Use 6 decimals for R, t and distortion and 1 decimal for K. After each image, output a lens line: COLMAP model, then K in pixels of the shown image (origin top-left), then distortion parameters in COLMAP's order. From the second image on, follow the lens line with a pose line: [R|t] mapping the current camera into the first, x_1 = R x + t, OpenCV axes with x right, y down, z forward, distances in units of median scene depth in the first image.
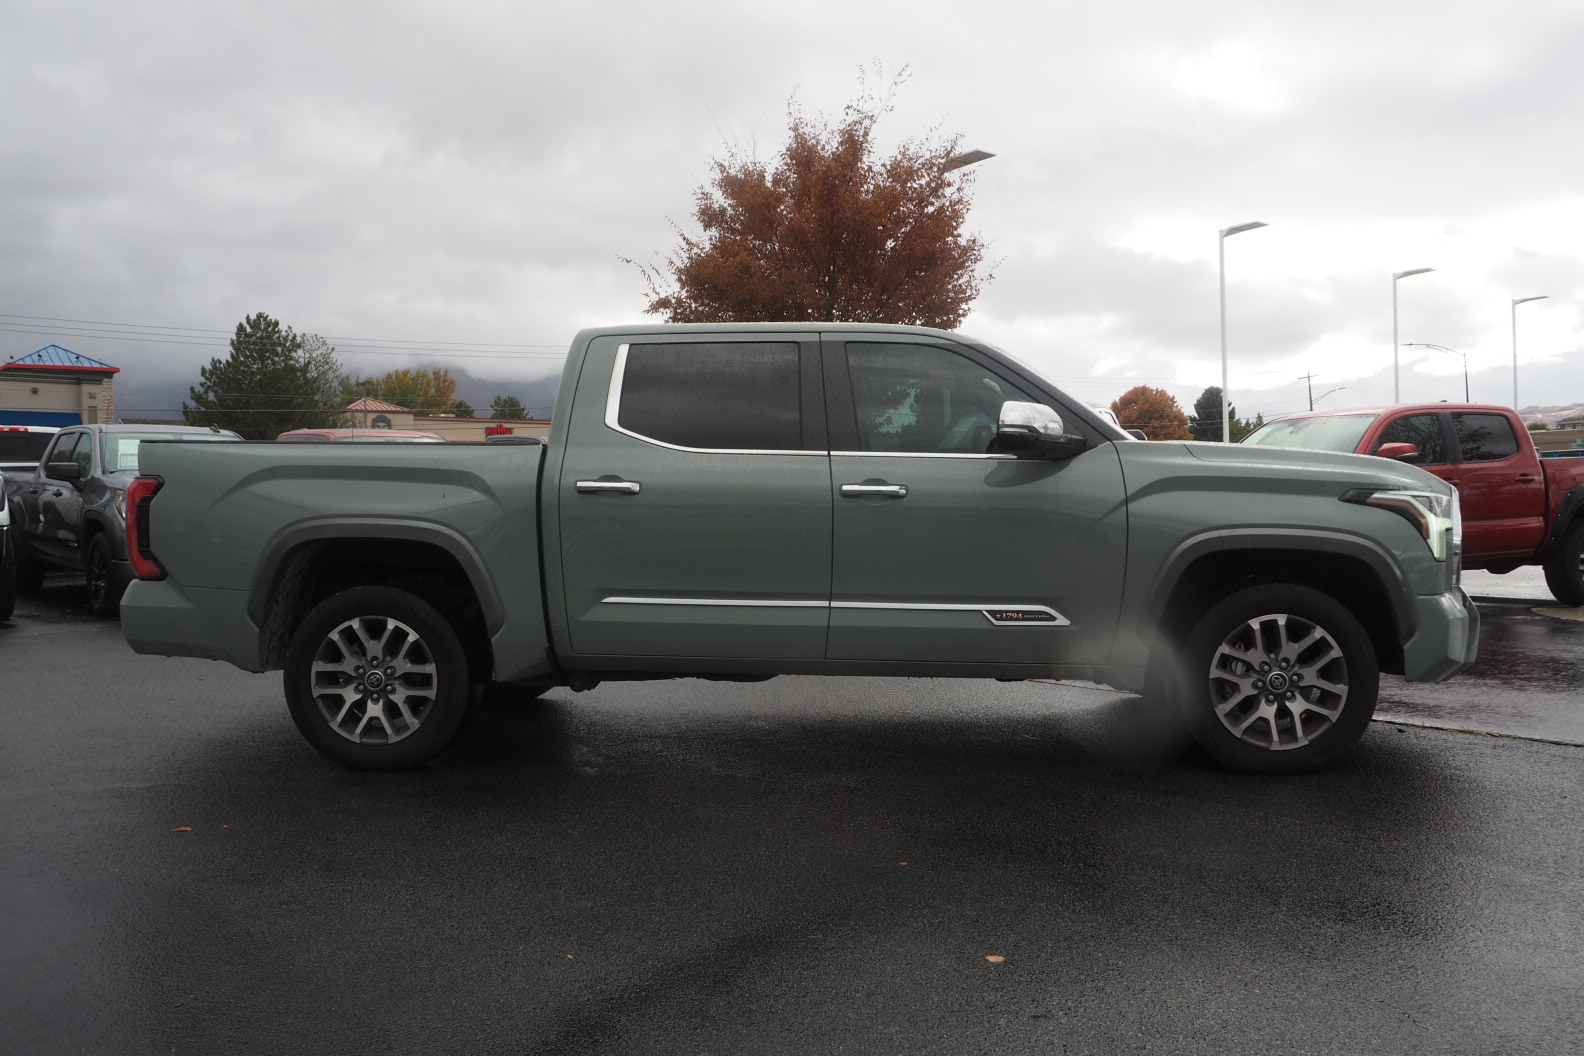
lens RADIAL K [[1280.0, 0, 793.6], [0, 1280.0, 525.4], [0, 0, 1]] dist [-0.035193, -0.003082]
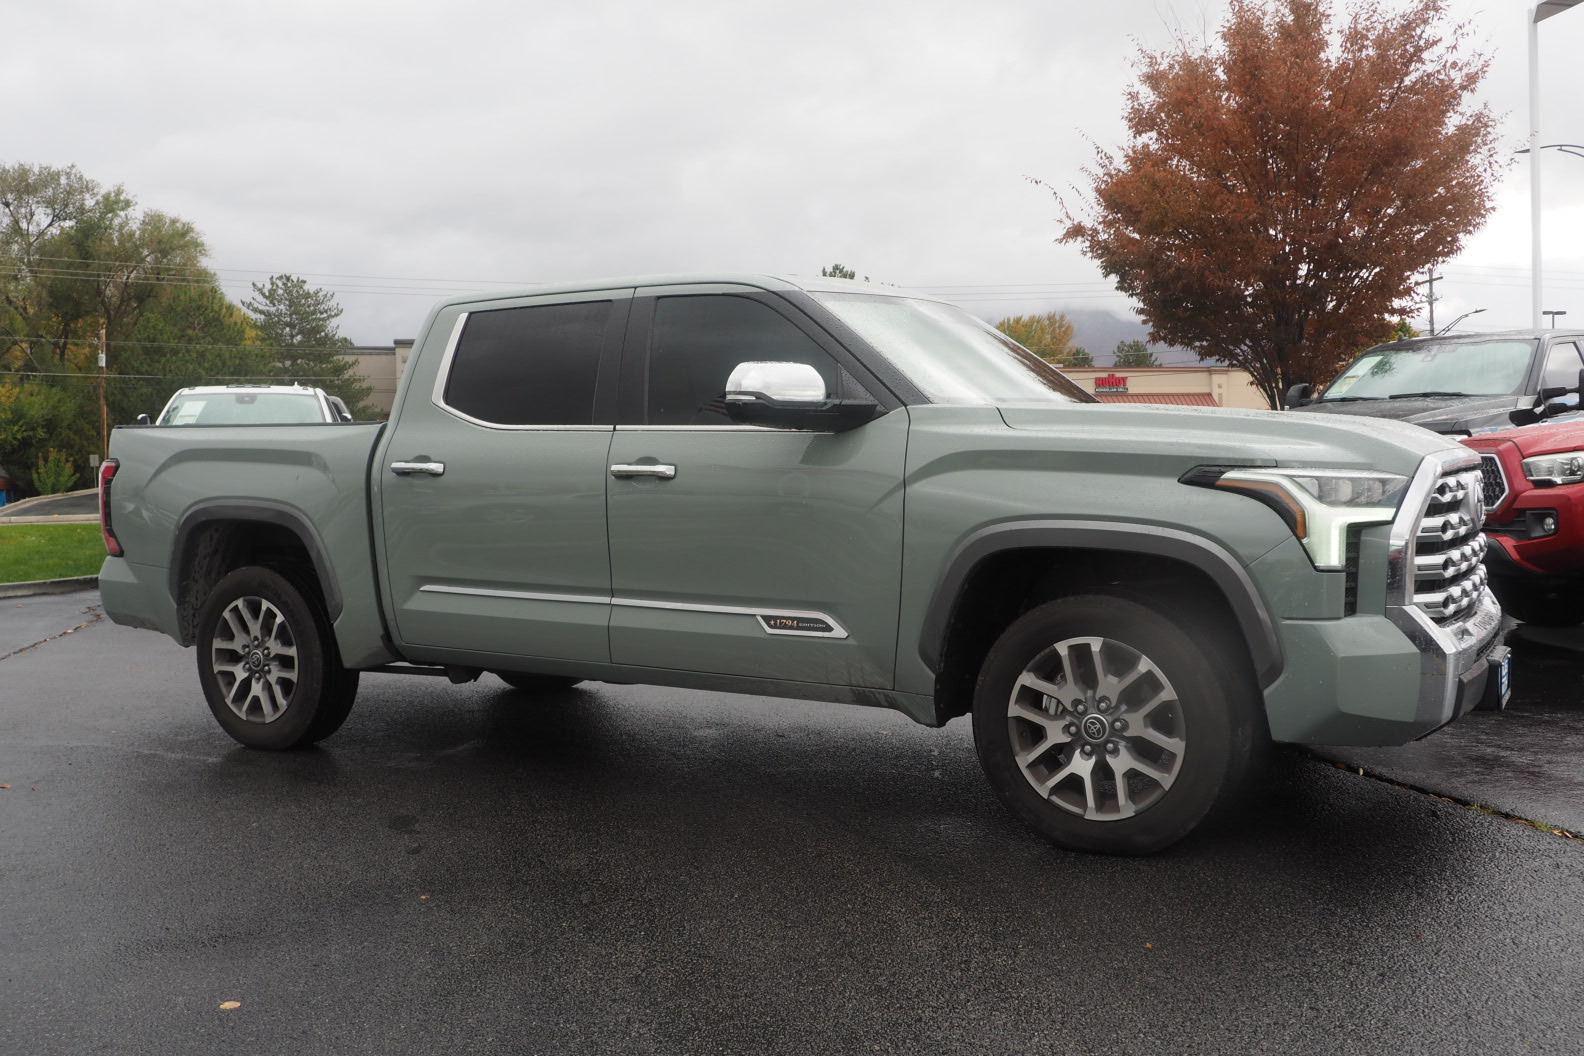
lens RADIAL K [[1498.3, 0, 790.1], [0, 1498.3, 534.3], [0, 0, 1]] dist [-0.041135, 0.000000]
pose [[0.889227, 0.015395, -0.457207, 0.596267], [-0.002216, 0.999567, 0.029348, -0.013970], [0.457460, -0.025084, 0.888876, 0.145947]]
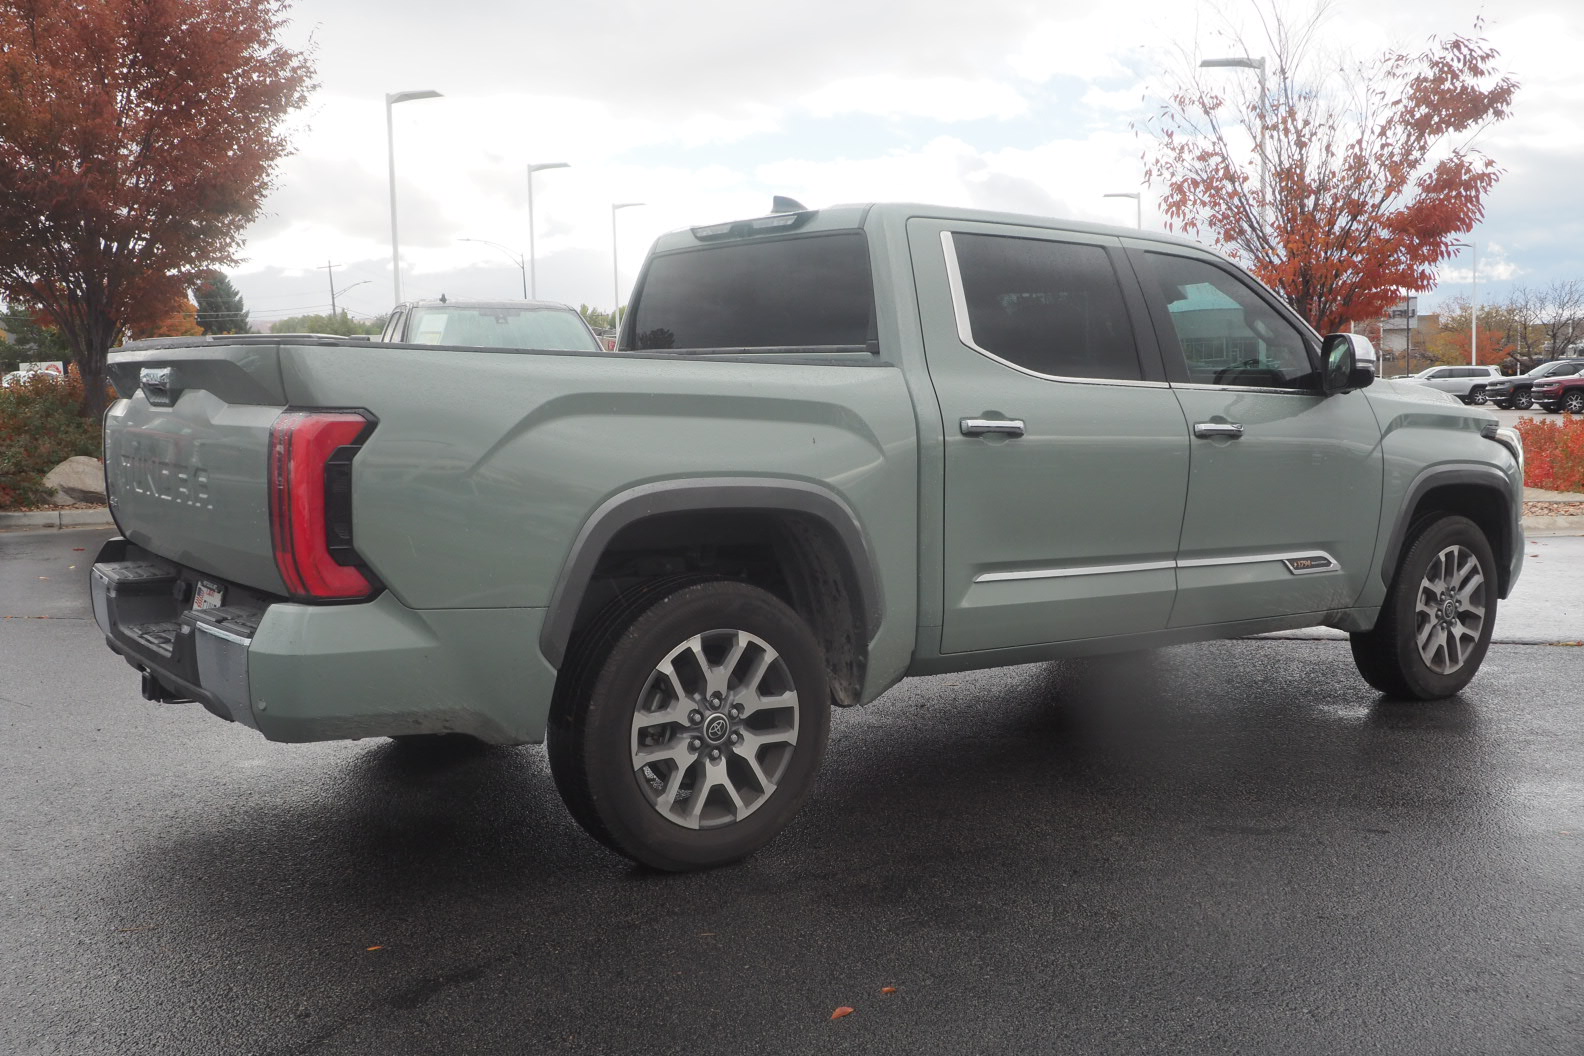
lens RADIAL K [[1498.3, 0, 795.9], [0, 1498.3, 533.5], [0, 0, 1]] dist [-0.041135, 0.000000]
pose [[0.757285, -0.052504, 0.650971, -0.795720], [0.011866, 0.997705, 0.066665, -0.027023], [-0.652977, -0.042760, 0.756170, 0.411434]]
